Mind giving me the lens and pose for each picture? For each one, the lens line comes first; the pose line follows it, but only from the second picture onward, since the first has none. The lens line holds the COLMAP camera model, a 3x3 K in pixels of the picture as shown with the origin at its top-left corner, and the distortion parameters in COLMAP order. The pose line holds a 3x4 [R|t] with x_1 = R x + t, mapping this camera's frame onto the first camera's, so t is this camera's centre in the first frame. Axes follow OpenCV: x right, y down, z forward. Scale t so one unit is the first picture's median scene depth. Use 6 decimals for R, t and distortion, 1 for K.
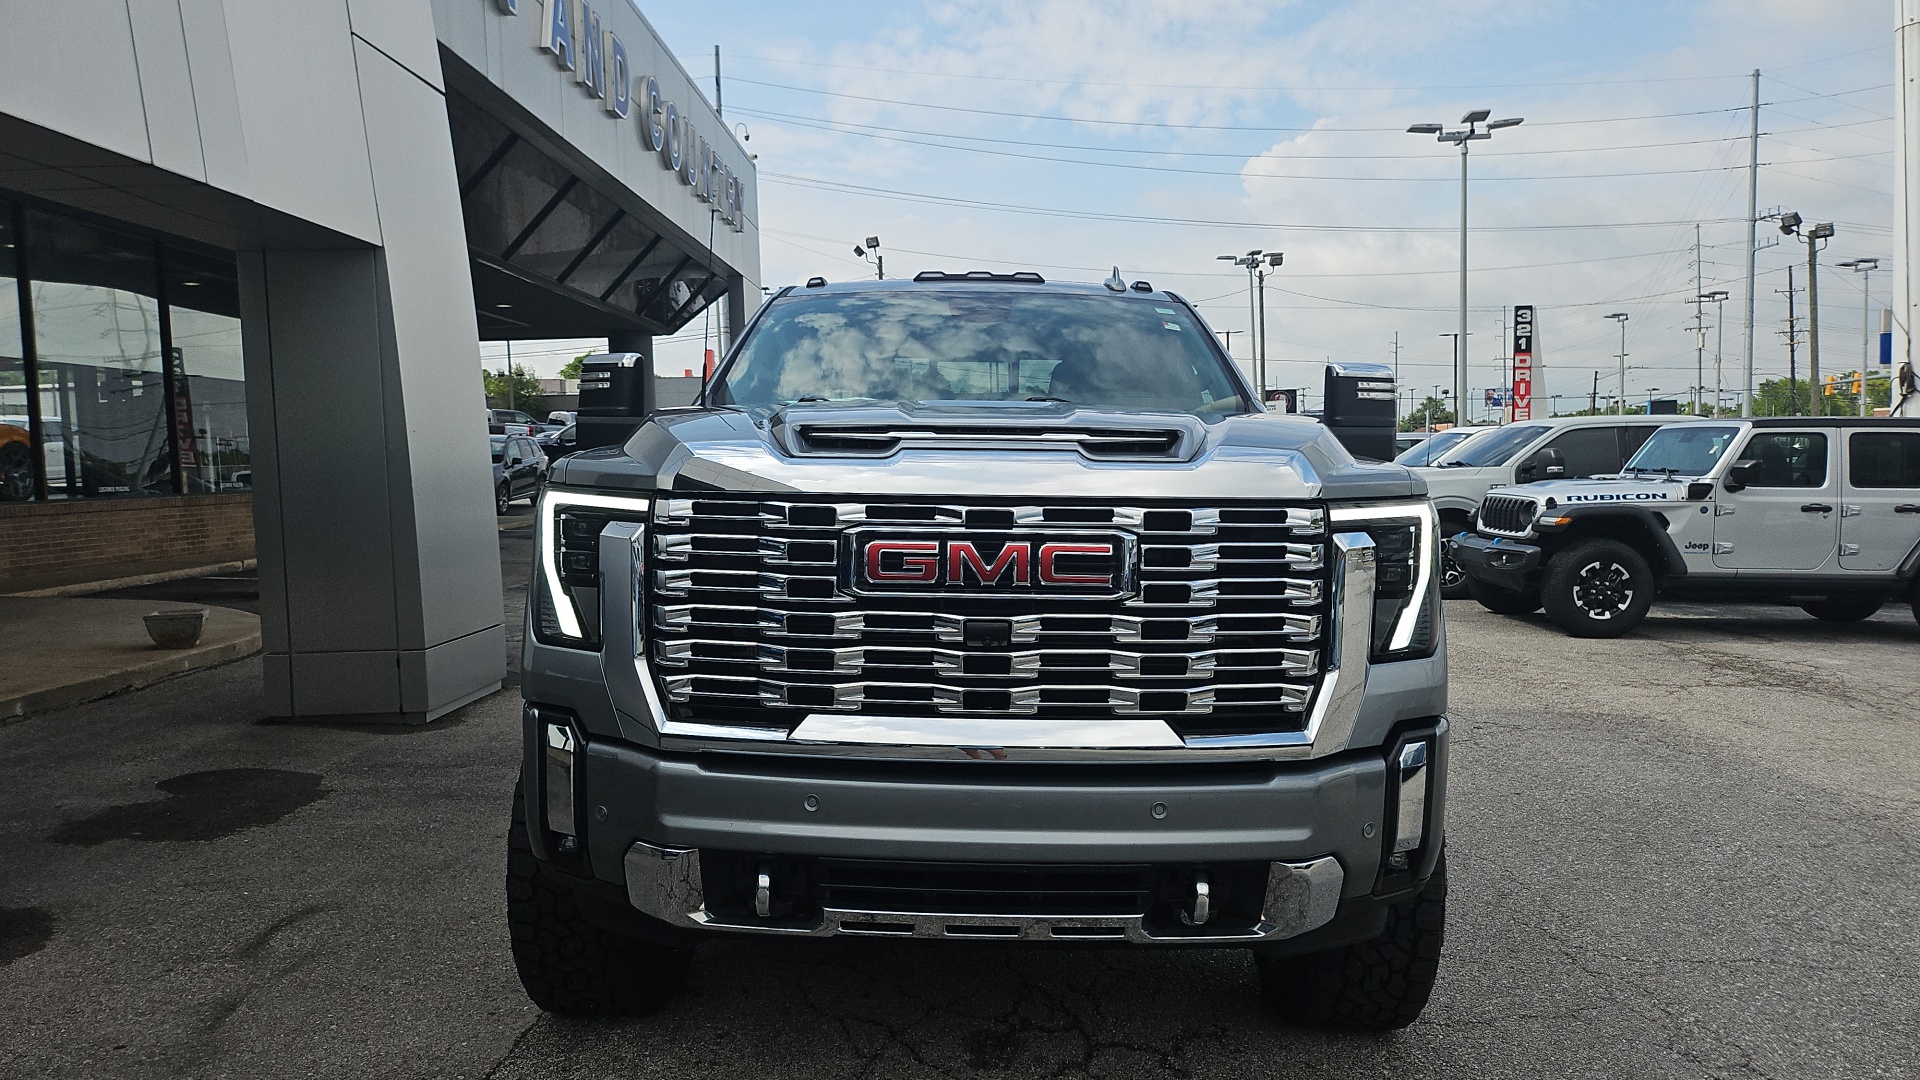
lens RADIAL K [[1345.9, 0, 950.8], [0, 1345.9, 571.6], [0, 0, 1]] dist [0.075222, -0.083099]
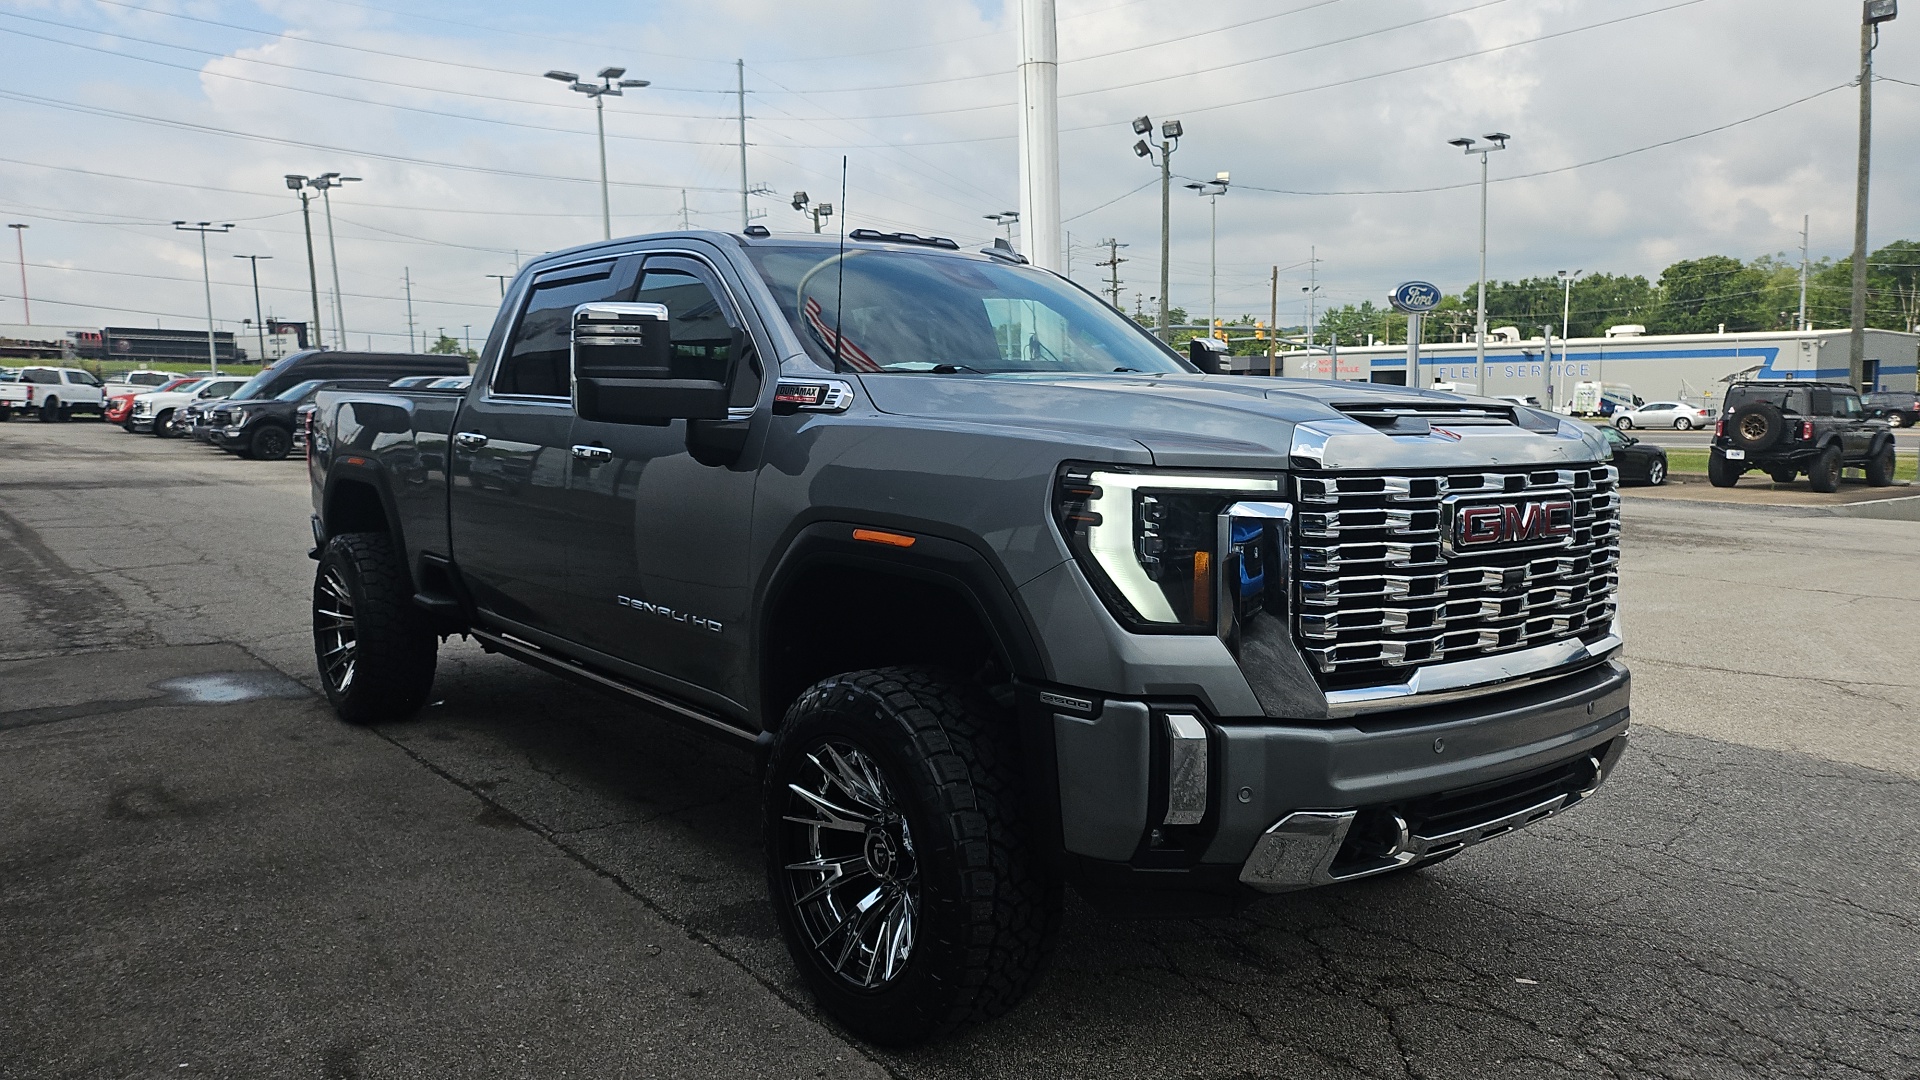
lens RADIAL K [[1344.0, 0, 948.5], [0, 1344.0, 542.3], [0, 0, 1]] dist [0.071526, -0.074875]
pose [[0.775804, -0.067901, 0.627310, -0.590528], [0.053401, 0.997692, 0.041949, -0.034544], [-0.628710, 0.000955, 0.777639, 0.204907]]
